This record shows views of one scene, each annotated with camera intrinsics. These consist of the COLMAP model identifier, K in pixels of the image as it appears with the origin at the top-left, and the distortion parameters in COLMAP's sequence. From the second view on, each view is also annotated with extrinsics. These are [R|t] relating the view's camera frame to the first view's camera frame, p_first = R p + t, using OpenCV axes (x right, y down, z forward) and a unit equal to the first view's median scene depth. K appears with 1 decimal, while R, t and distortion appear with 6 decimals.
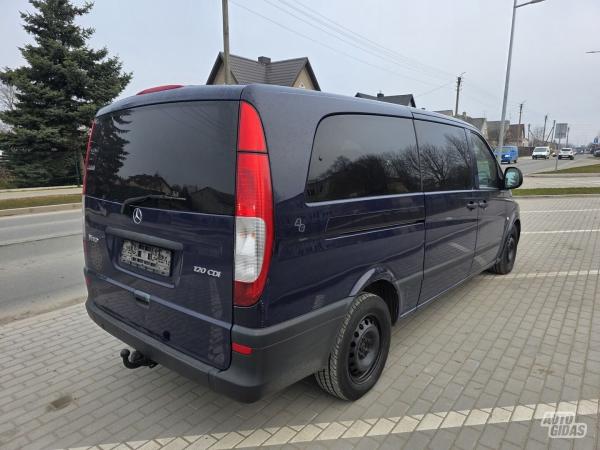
lens RADIAL K [[410.6, 0, 309.7], [0, 410.6, 227.0], [0, 0, 1]] dist [0.042817, -0.041090]
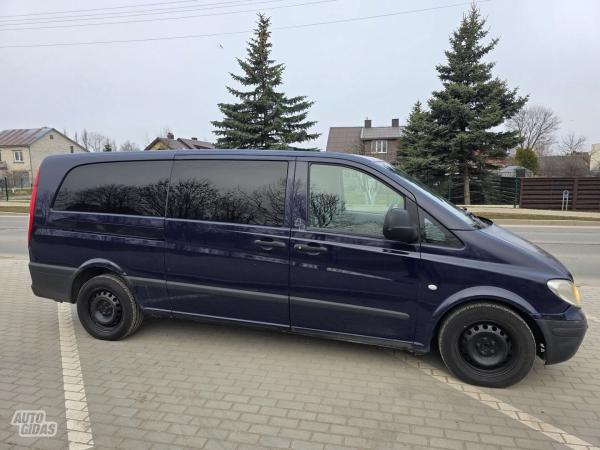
lens RADIAL K [[410.6, 0, 309.7], [0, 410.6, 227.0], [0, 0, 1]] dist [0.042817, -0.041090]
pose [[0.391267, 0.112366, -0.913391, 0.363942], [-0.154917, 0.986396, 0.054986, -0.044407], [0.907144, 0.119986, 0.403352, 0.202828]]
